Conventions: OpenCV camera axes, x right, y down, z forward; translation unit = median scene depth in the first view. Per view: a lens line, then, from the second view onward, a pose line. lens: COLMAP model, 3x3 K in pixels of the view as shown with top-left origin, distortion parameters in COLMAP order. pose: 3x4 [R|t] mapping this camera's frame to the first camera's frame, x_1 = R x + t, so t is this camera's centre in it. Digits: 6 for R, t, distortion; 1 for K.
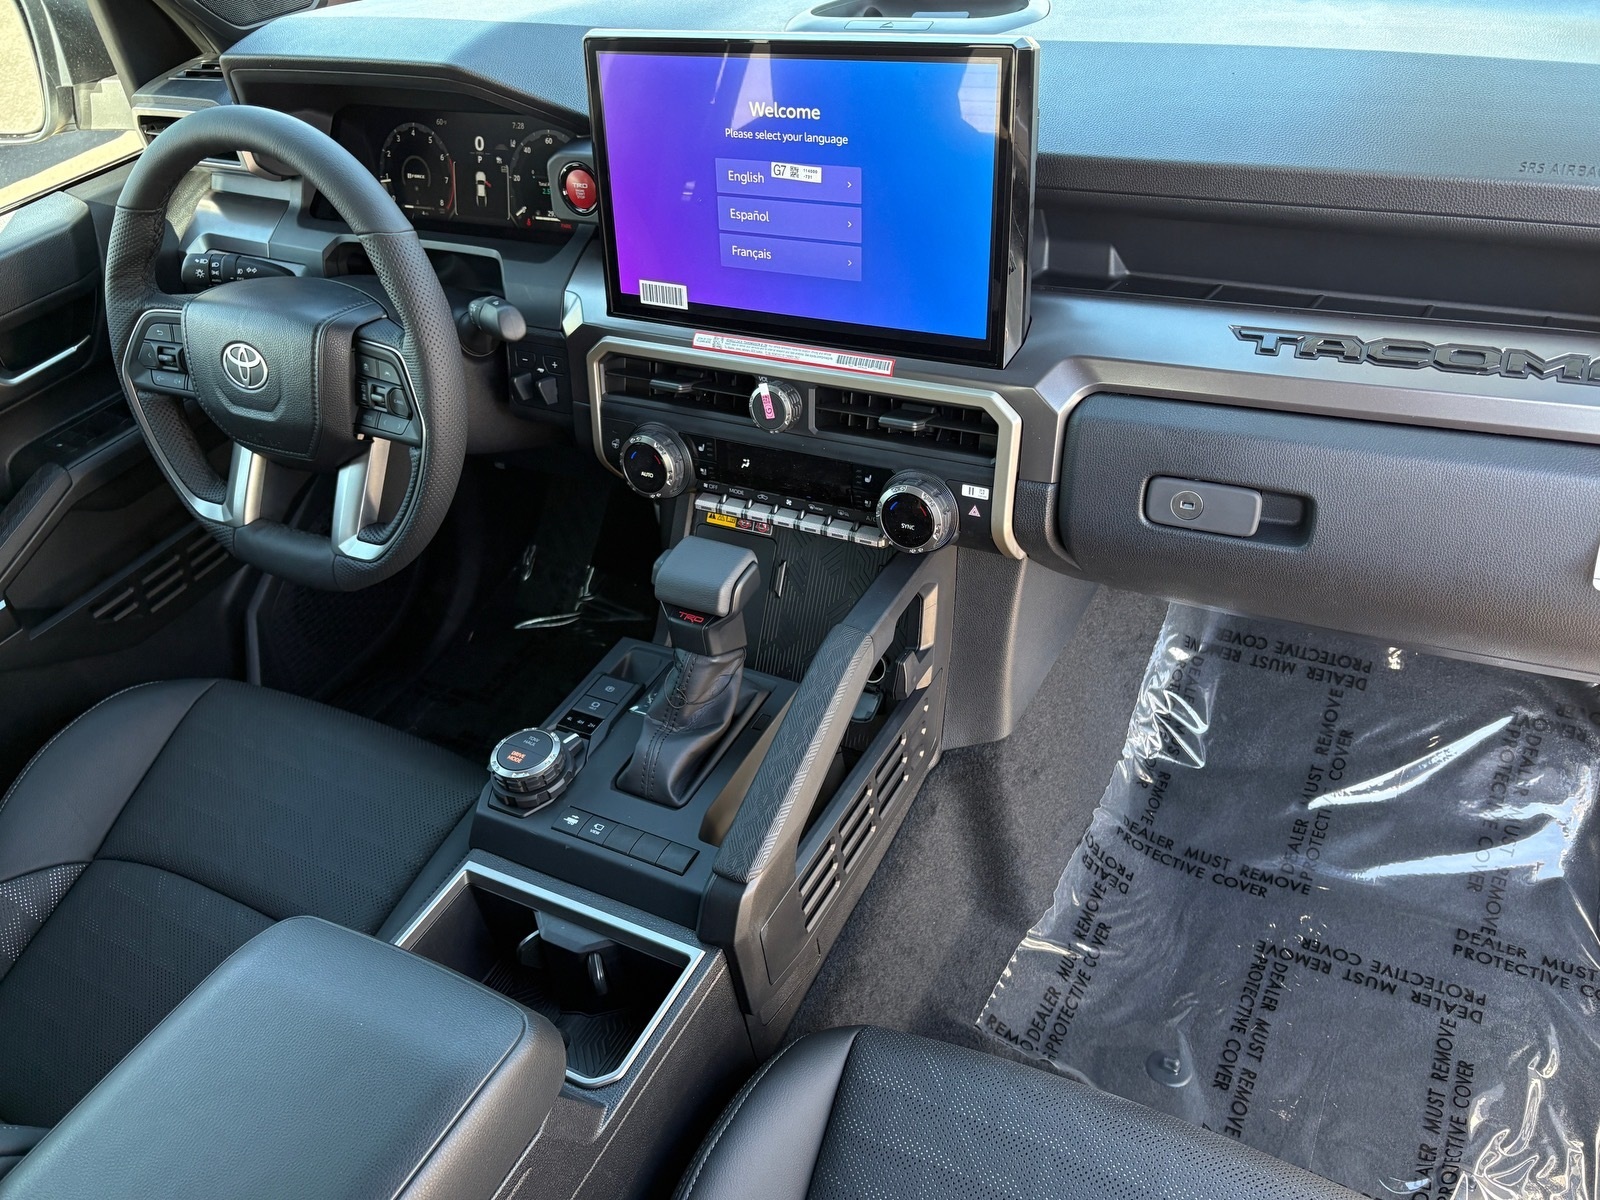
lens RADIAL K [[1282.6, 0, 797.4], [0, 1282.6, 604.4], [0, 0, 1]] dist [0.030575, -0.041507]
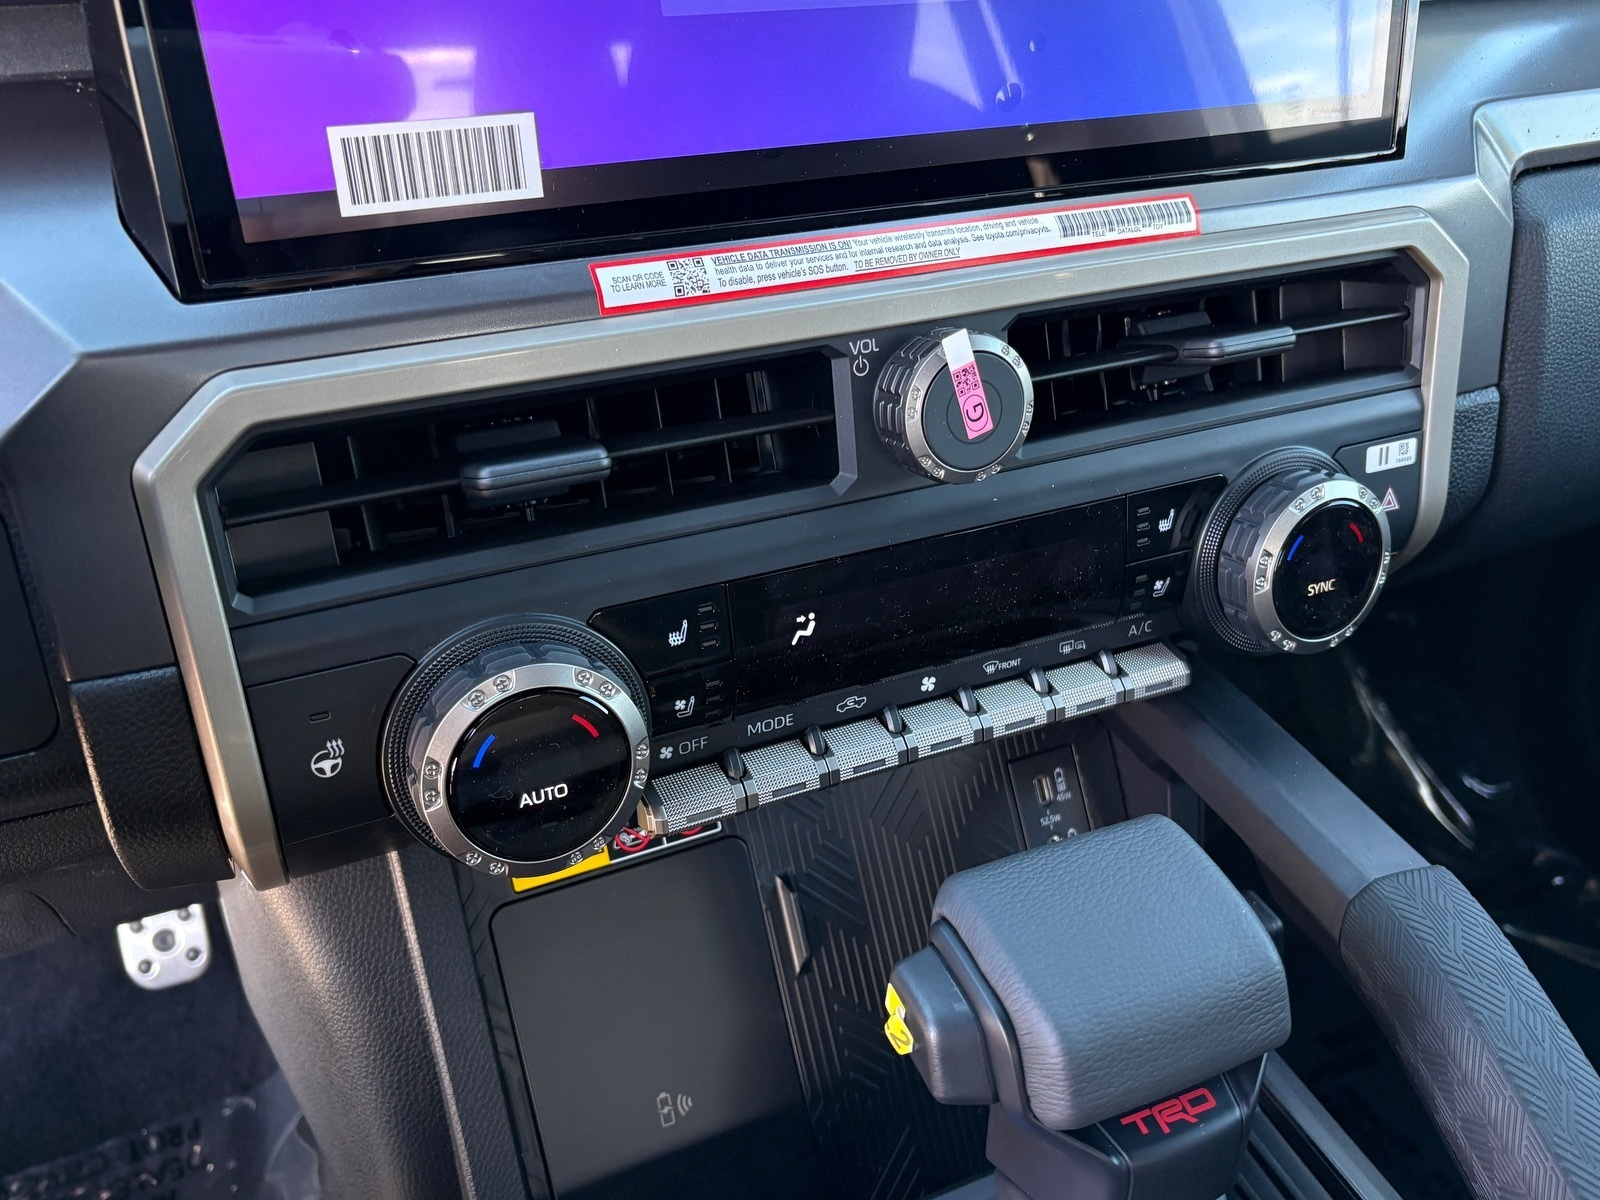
lens RADIAL K [[1365.4, 0, 804.9], [0, 1365.4, 609.7], [0, 0, 1]] dist [-0.005349, -0.014461]
pose [[0.582508, -0.305845, 0.753089, -0.300293], [0.426450, 0.903747, 0.037175, -0.125637], [-0.691972, 0.299500, 0.656868, 0.750826]]
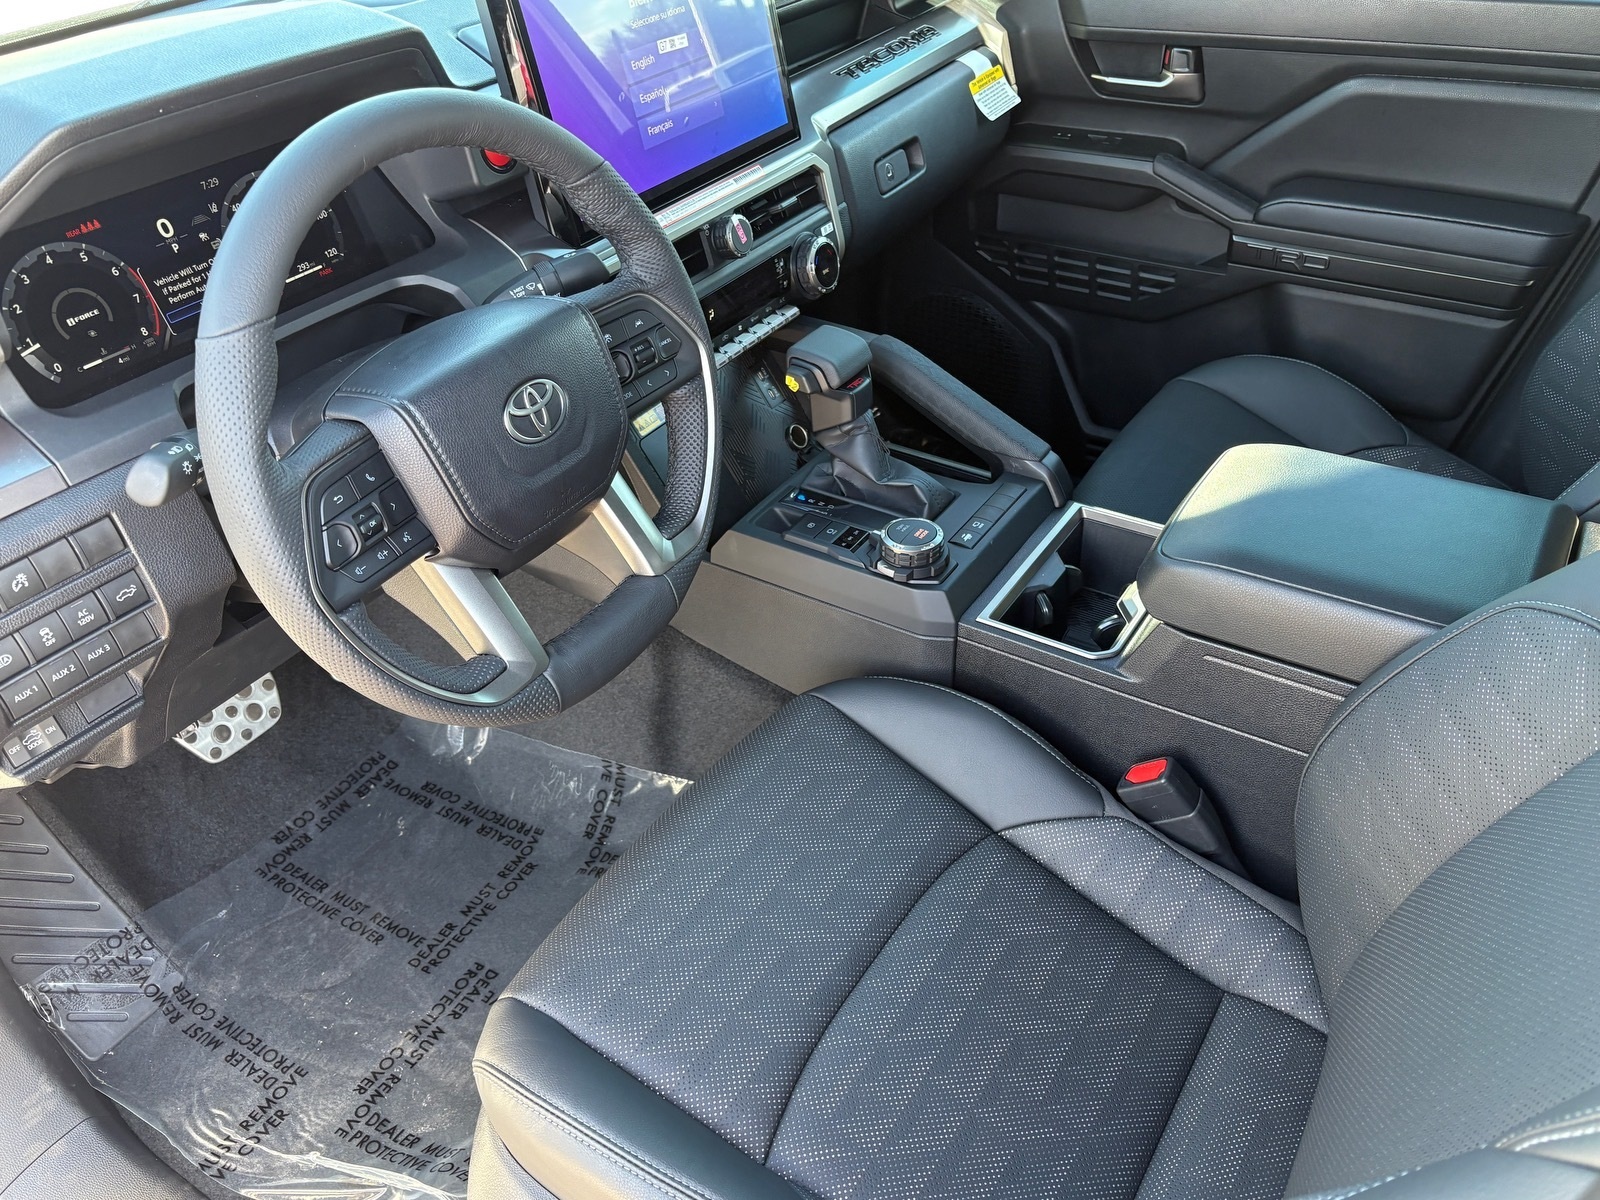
lens RADIAL K [[1282.6, 0, 792.0], [0, 1282.6, 596.8], [0, 0, 1]] dist [0.030575, -0.041507]
pose [[0.054613, -0.465495, 0.883364, -1.142469], [0.640365, 0.695121, 0.326710, -0.258206], [-0.766127, 0.547833, 0.336049, 0.686955]]
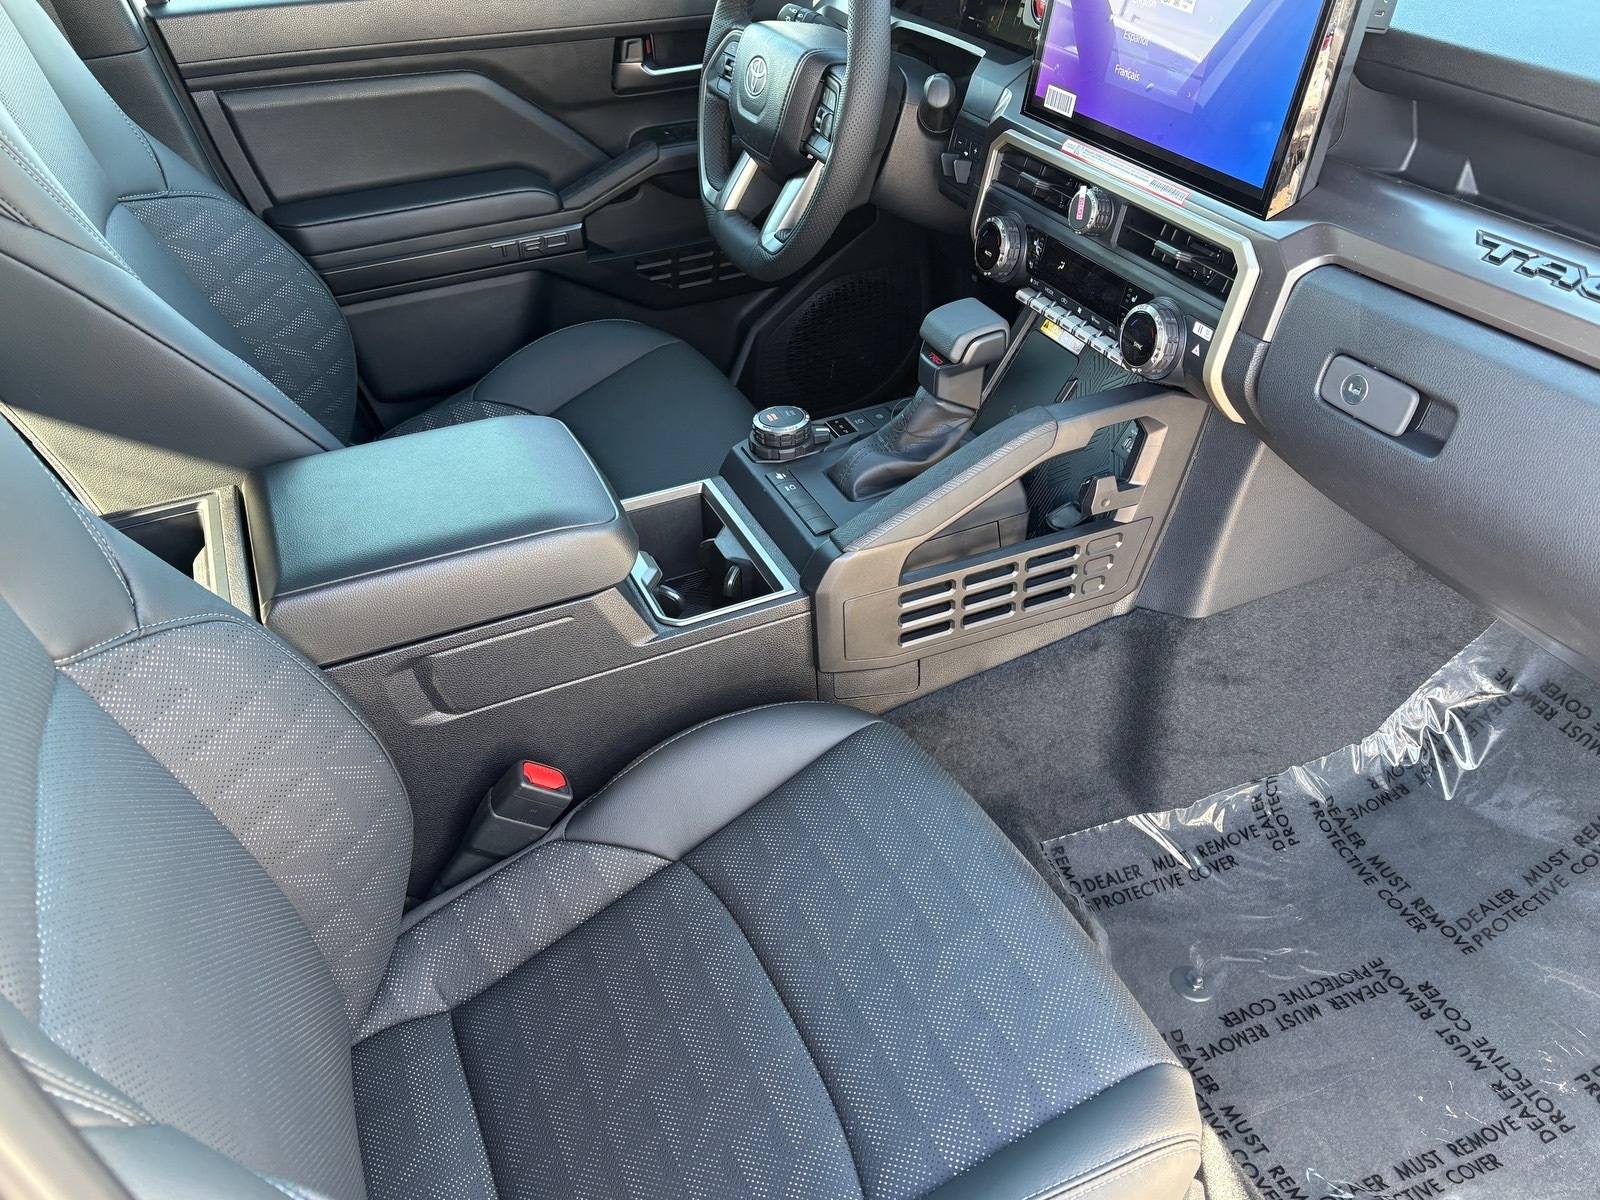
lens RADIAL K [[1282.6, 0, 806.5], [0, 1282.6, 602.4], [0, 0, 1]] dist [0.030575, -0.041507]
pose [[0.785459, 0.428409, -0.446676, 0.398207], [-0.423685, 0.898284, 0.116518, 0.111875], [0.451159, 0.097730, 0.887076, -0.055145]]
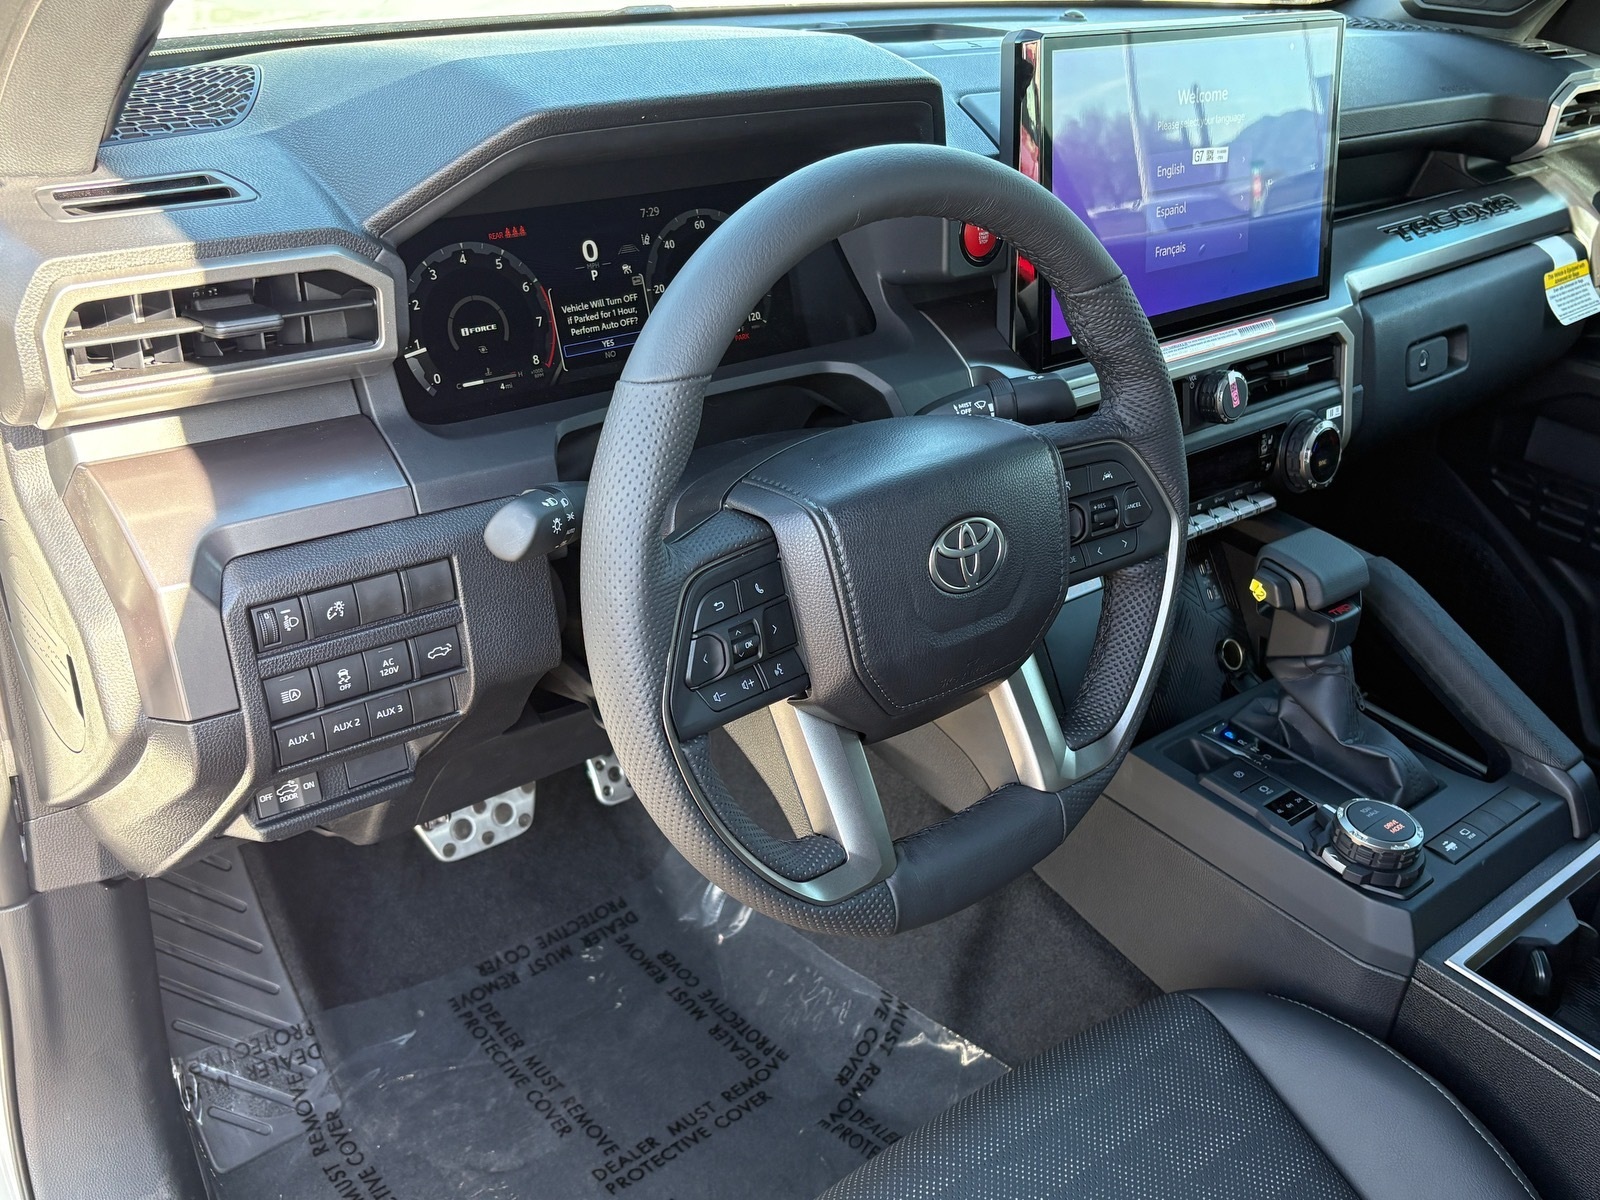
lens RADIAL K [[1527.5, 0, 796.4], [0, 1527.5, 608.1], [0, 0, 1]] dist [0.009949, 0.000000]
pose [[0.335927, -0.310409, 0.889269, -1.095213], [0.484809, 0.866445, 0.119303, -0.285548], [-0.807535, 0.391049, 0.441551, 0.758946]]
